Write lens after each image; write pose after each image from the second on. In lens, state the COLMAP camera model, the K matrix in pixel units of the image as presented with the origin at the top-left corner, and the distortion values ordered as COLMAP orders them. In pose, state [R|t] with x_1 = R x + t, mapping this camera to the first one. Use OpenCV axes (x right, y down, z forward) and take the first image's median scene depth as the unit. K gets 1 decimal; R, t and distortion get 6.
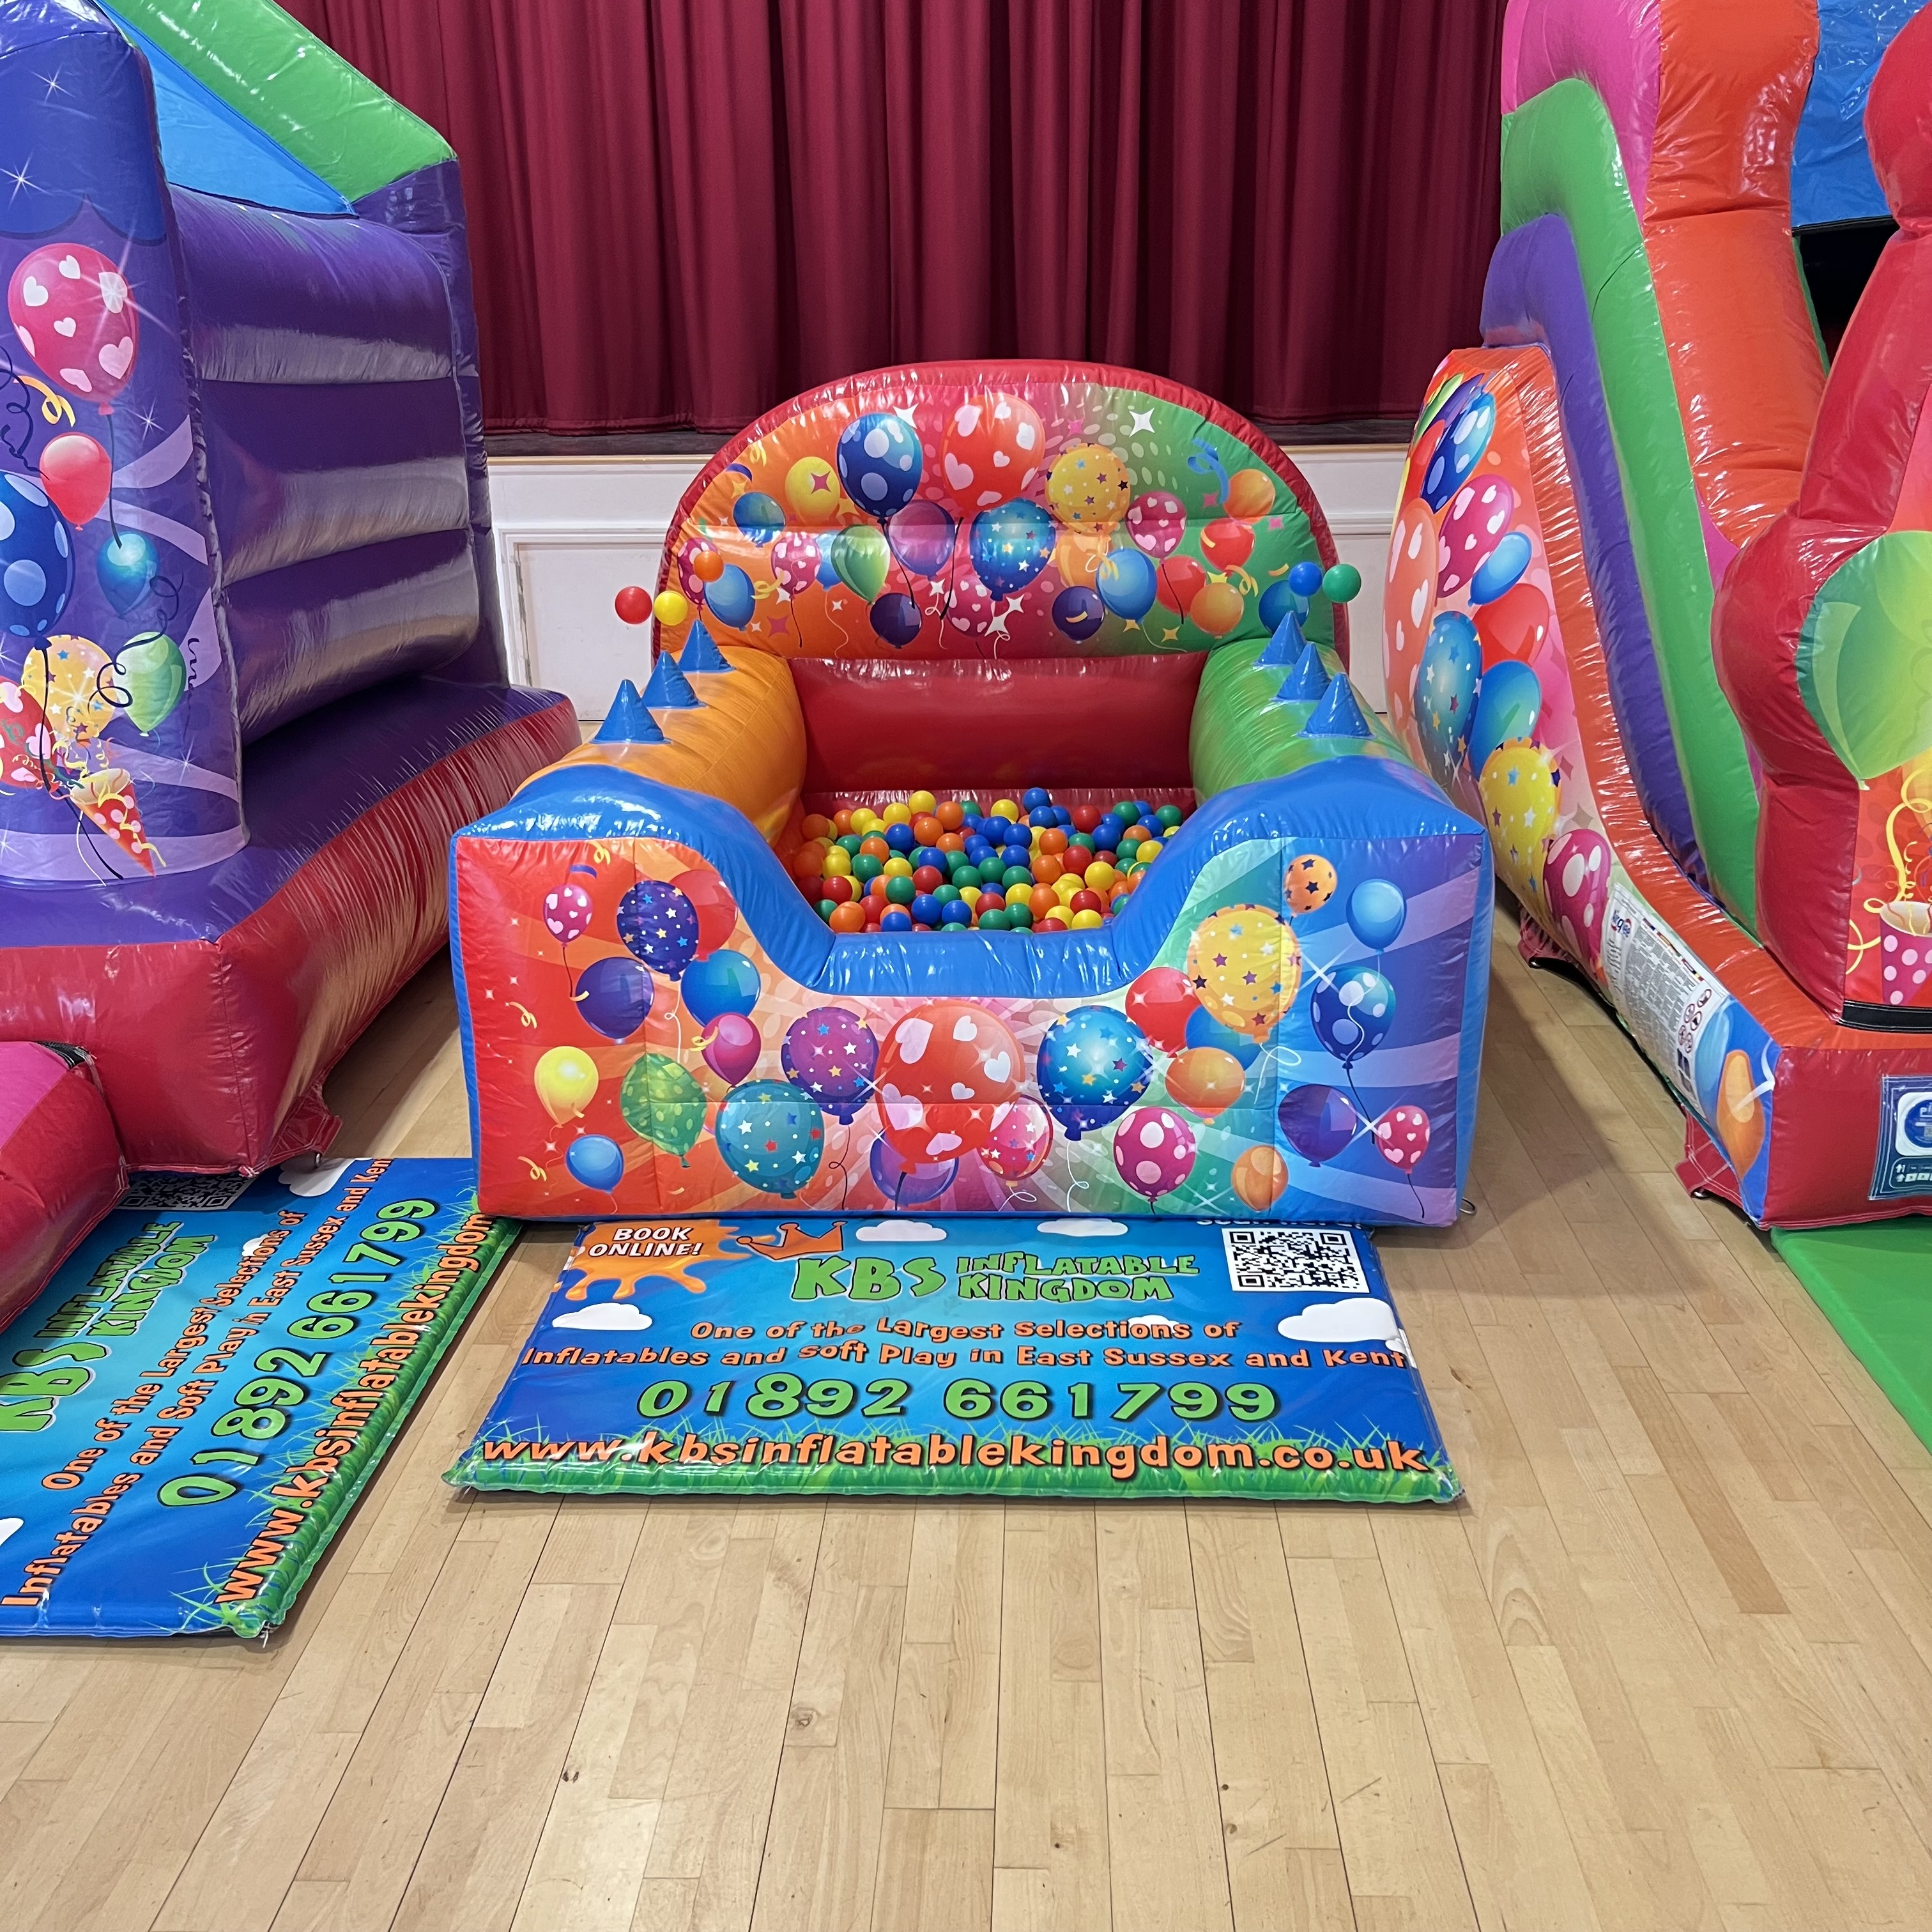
lens RADIAL K [[1945.3, 0, 931.3], [0, 1945.3, 1101.8], [0, 0, 1]] dist [0.023979, 0.000000]
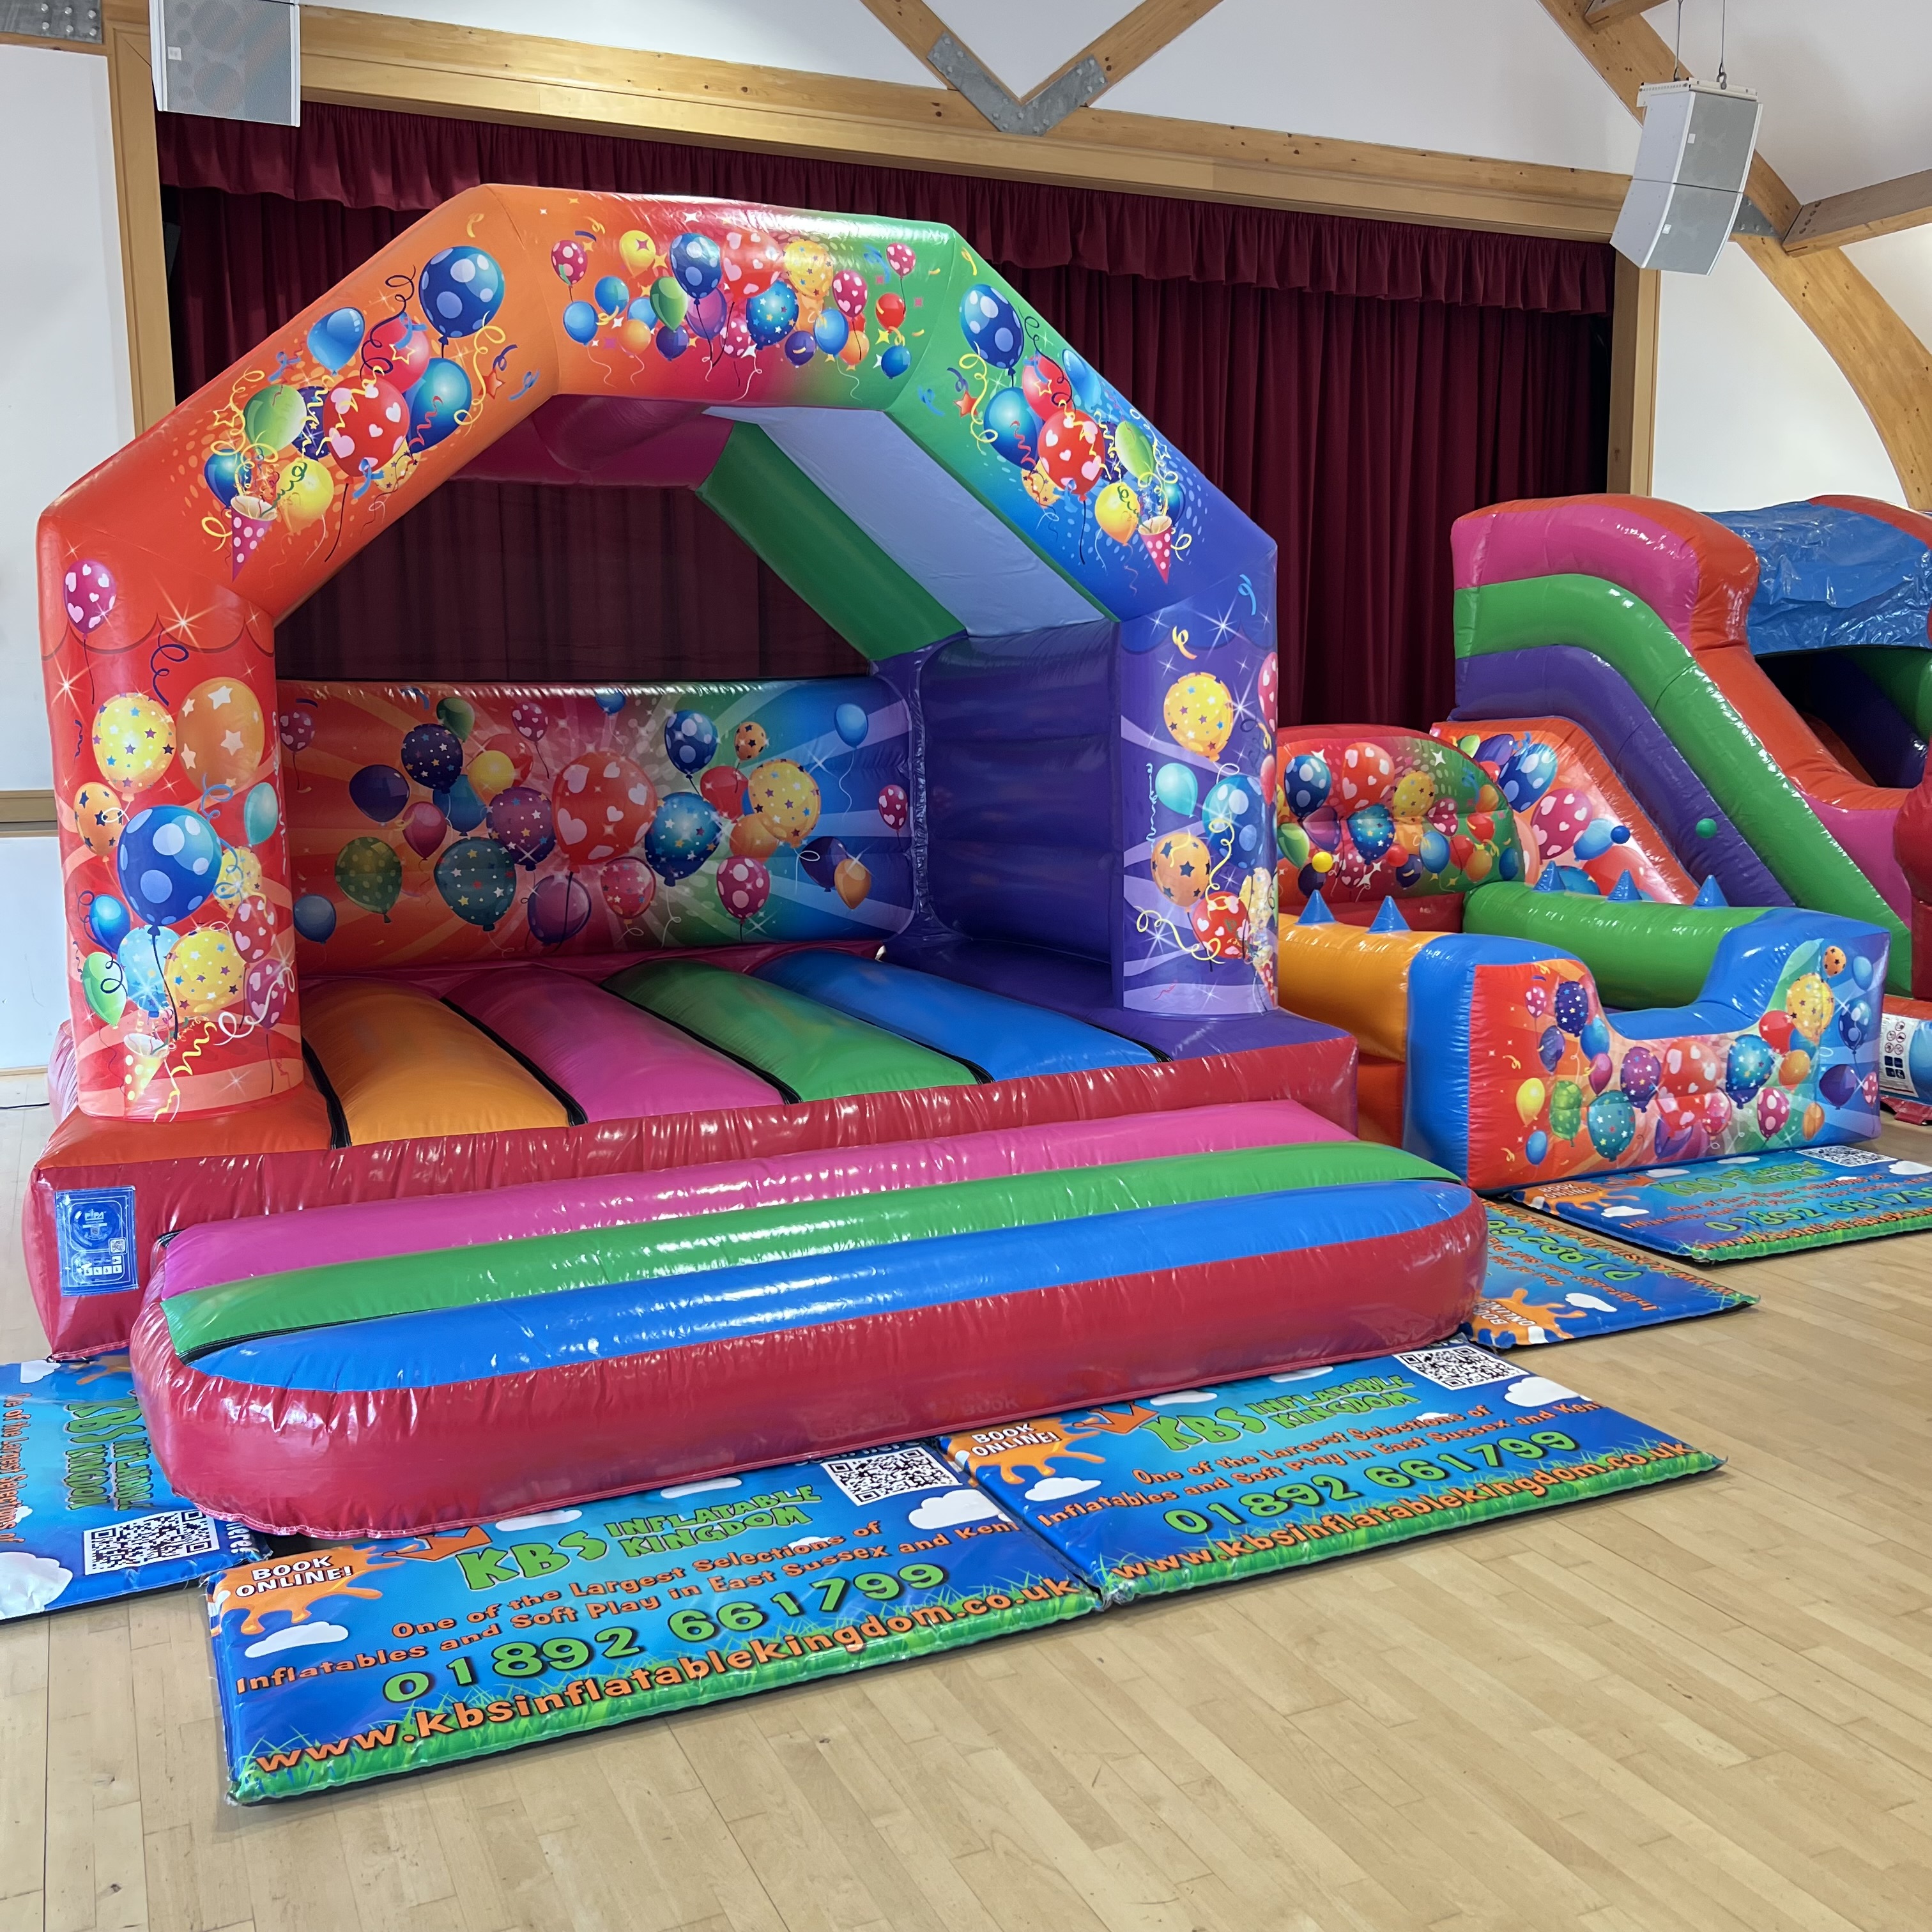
lens RADIAL K [[1945.3, 0, 976.8], [0, 1945.3, 1014.9], [0, 0, 1]] dist [0.023979, 0.000000]
pose [[0.887346, -0.063972, 0.456646, -1.418848], [0.168054, 0.967081, -0.191080, 0.166667], [-0.429390, 0.246295, 0.868886, -0.329085]]
